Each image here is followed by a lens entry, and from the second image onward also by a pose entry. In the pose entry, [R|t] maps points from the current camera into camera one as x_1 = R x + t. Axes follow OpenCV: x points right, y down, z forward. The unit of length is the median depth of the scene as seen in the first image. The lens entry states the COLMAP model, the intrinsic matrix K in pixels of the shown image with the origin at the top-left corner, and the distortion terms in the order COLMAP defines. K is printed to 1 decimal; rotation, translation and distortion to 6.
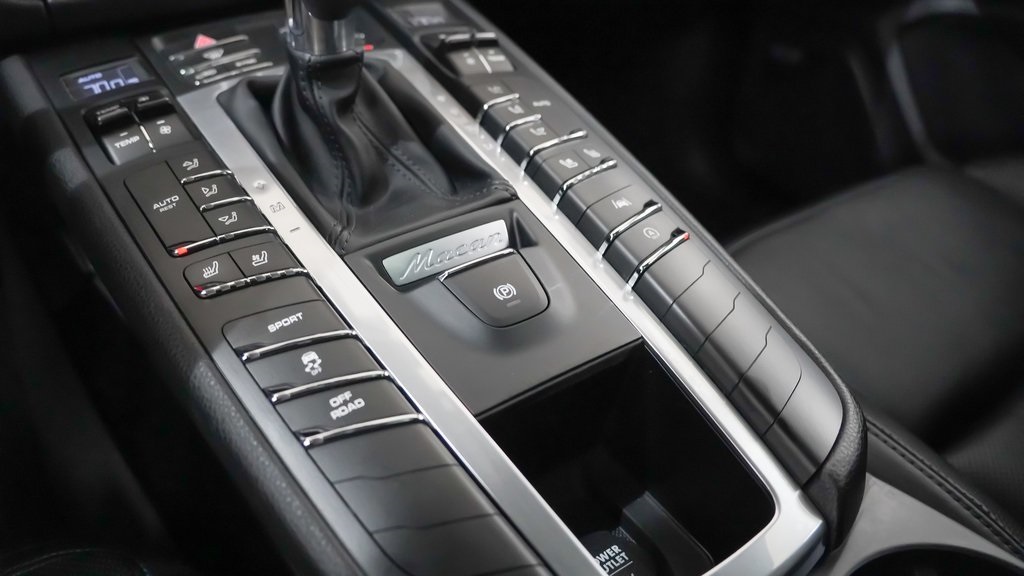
lens RADIAL K [[818.5, 0, 512.0], [0, 818.5, 288.0], [0, 0, 1]] dist [-0.202840, 0.111792]
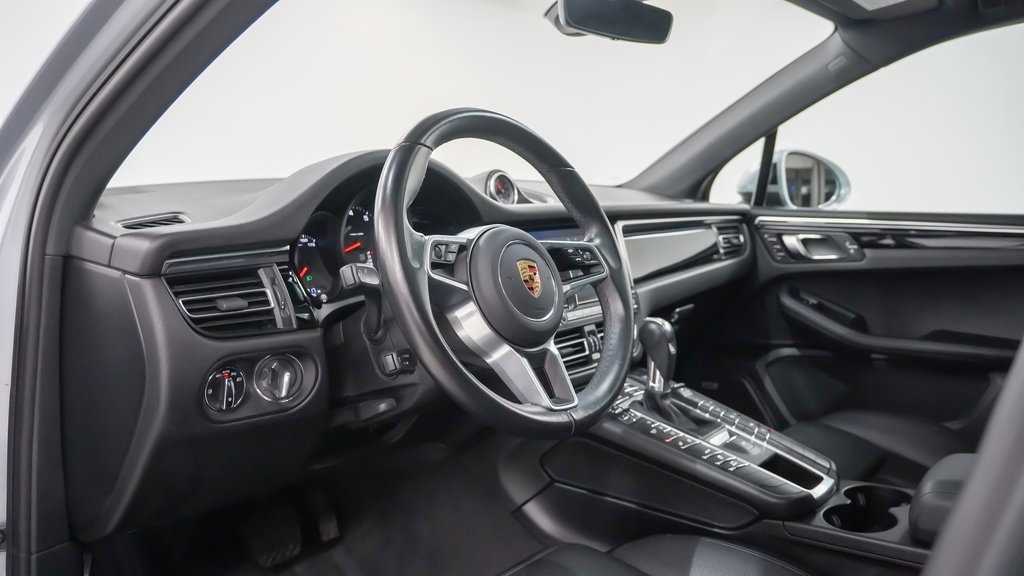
lens RADIAL K [[818.5, 0, 512.0], [0, 818.5, 288.0], [0, 0, 1]] dist [-0.202840, 0.111792]
pose [[0.962951, -0.044911, 0.265911, -1.692835], [0.153114, 0.902744, -0.402007, 0.575713], [-0.221995, 0.427828, 0.876174, -1.983908]]
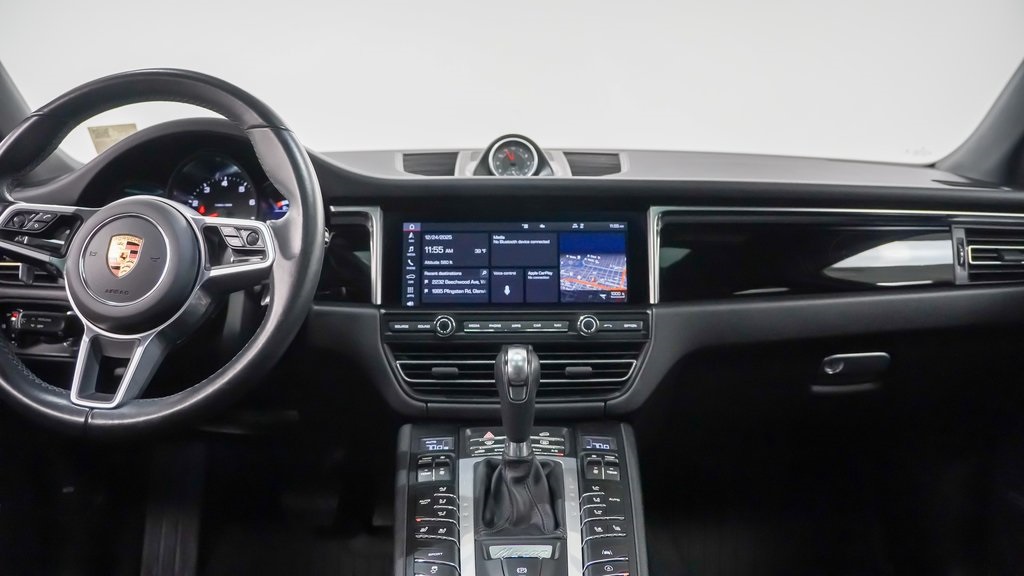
lens RADIAL K [[818.5, 0, 512.0], [0, 818.5, 288.0], [0, 0, 1]] dist [-0.202840, 0.111792]
pose [[0.817496, 0.067819, -0.571927, 1.001256], [-0.299825, 0.897981, -0.322079, 0.019746], [0.491737, 0.434776, 0.754430, -0.904520]]
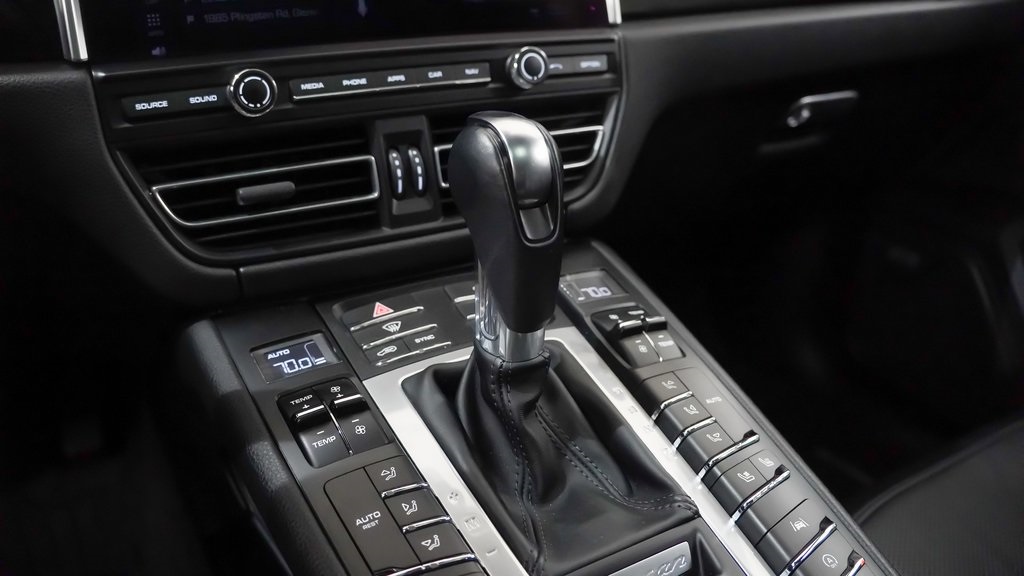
lens RADIAL K [[818.5, 0, 512.0], [0, 818.5, 288.0], [0, 0, 1]] dist [-0.202840, 0.111792]
pose [[0.994659, 0.042253, -0.094167, -0.137746], [-0.055712, 0.987829, -0.145222, -0.221793], [0.086885, 0.149692, 0.984908, -0.053966]]
